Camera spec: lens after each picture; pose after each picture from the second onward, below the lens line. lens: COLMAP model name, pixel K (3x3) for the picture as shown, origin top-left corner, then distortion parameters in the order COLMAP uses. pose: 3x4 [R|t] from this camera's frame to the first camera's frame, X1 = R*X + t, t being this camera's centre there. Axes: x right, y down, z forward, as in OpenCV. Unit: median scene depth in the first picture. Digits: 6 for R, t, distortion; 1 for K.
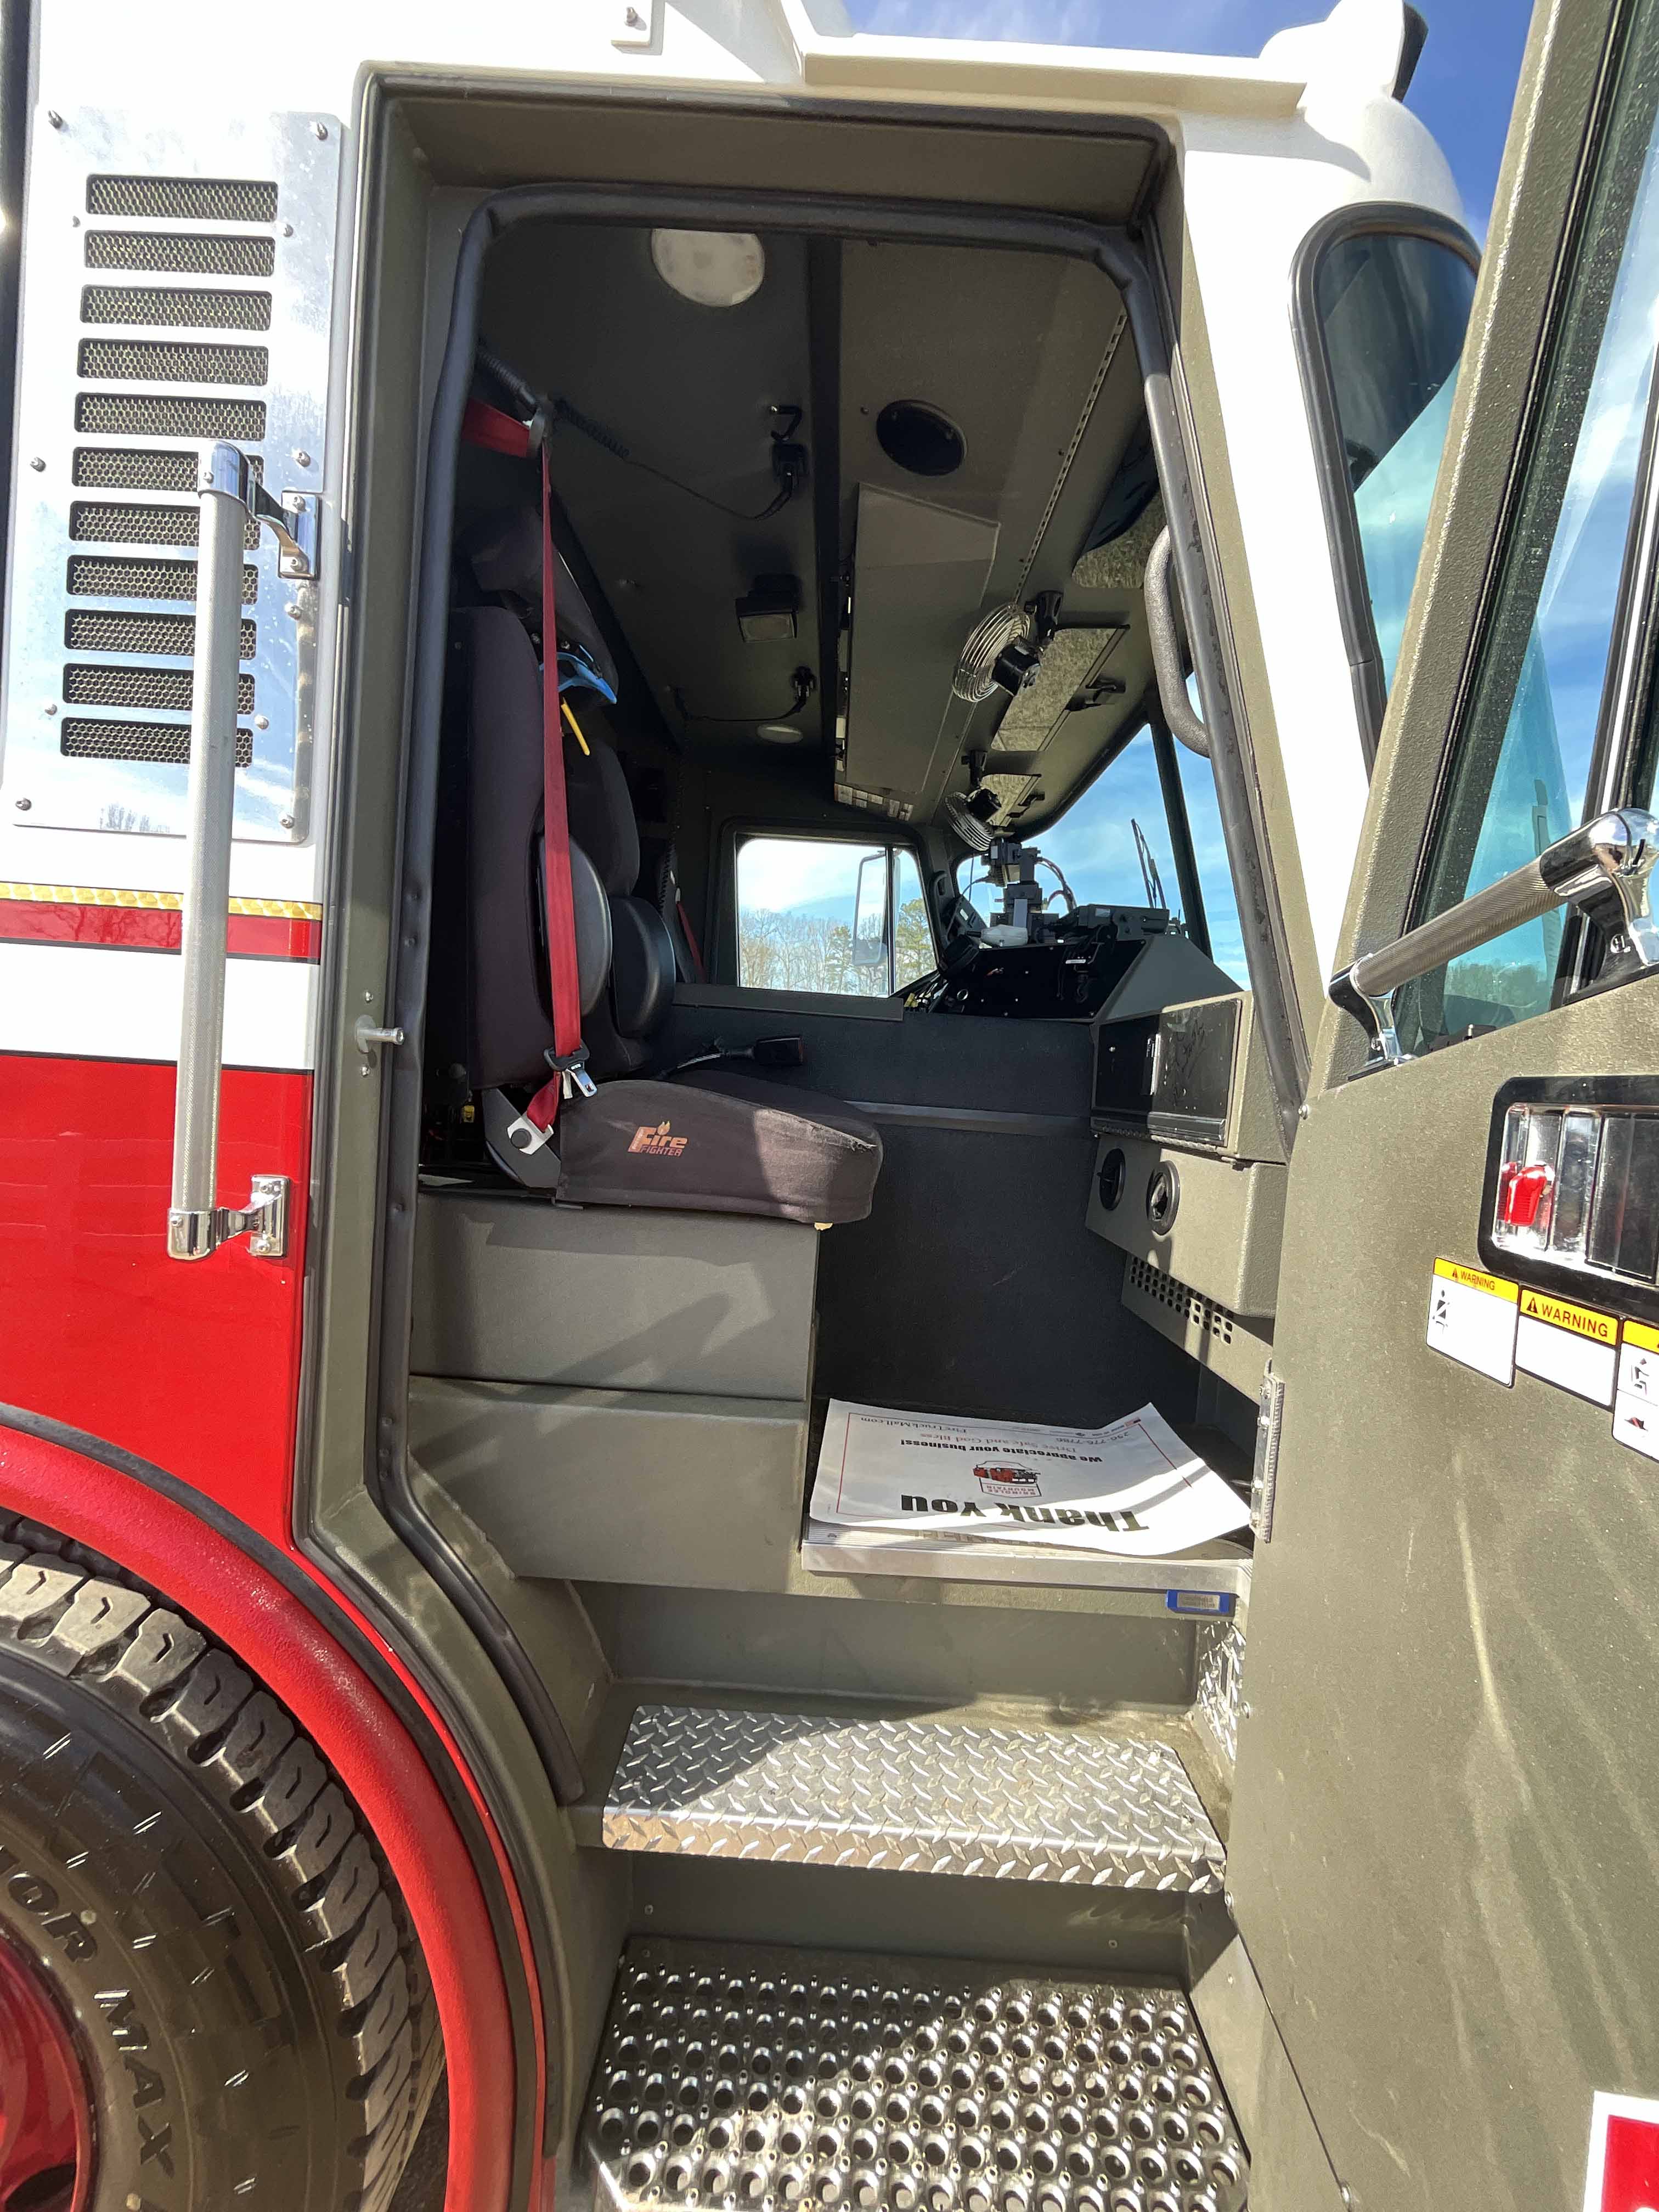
lens RADIAL K [[888.3, 0, 827.4], [0, 888.3, 1095.7], [0, 0, 1]] dist [0.000624, 0.000074]
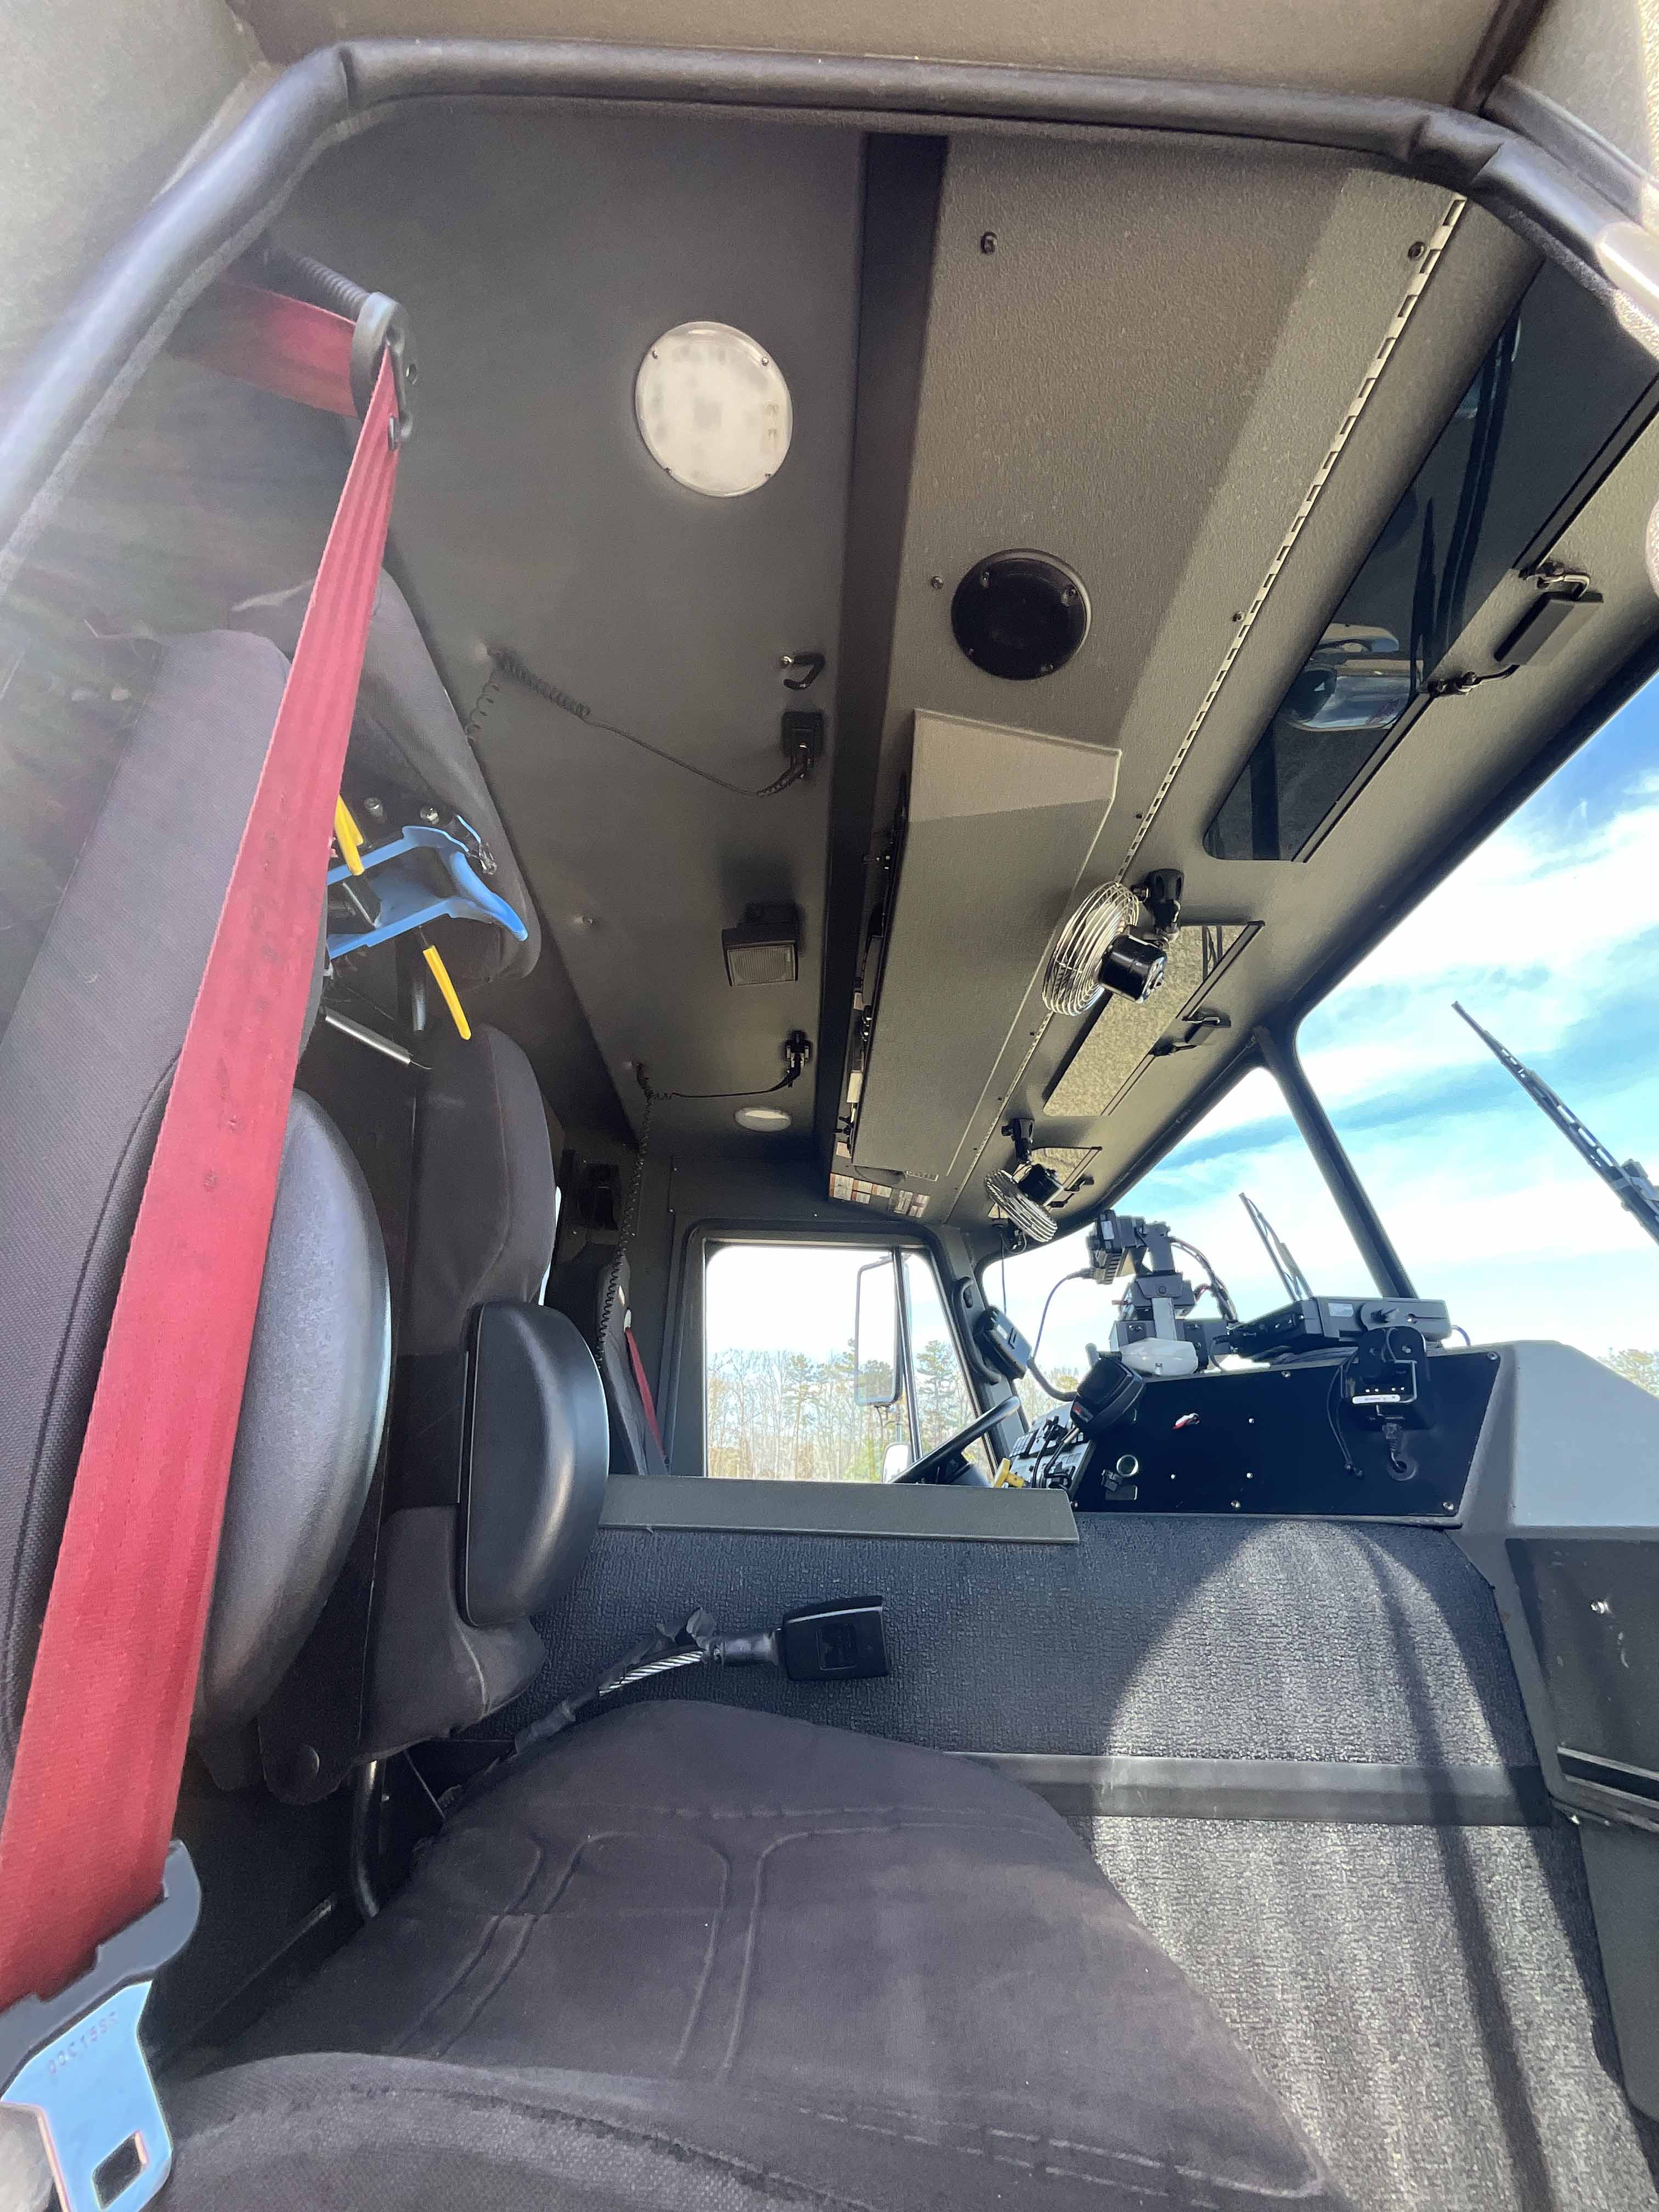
lens RADIAL K [[898.2, 0, 829.5], [0, 898.2, 1106.0], [0, 0, 1]] dist [-0.002283, -0.000324]
pose [[0.998167, -0.021853, 0.056433, -0.055414], [0.044623, 0.895688, -0.442439, -0.065697], [-0.040878, 0.444146, 0.895021, 0.350781]]
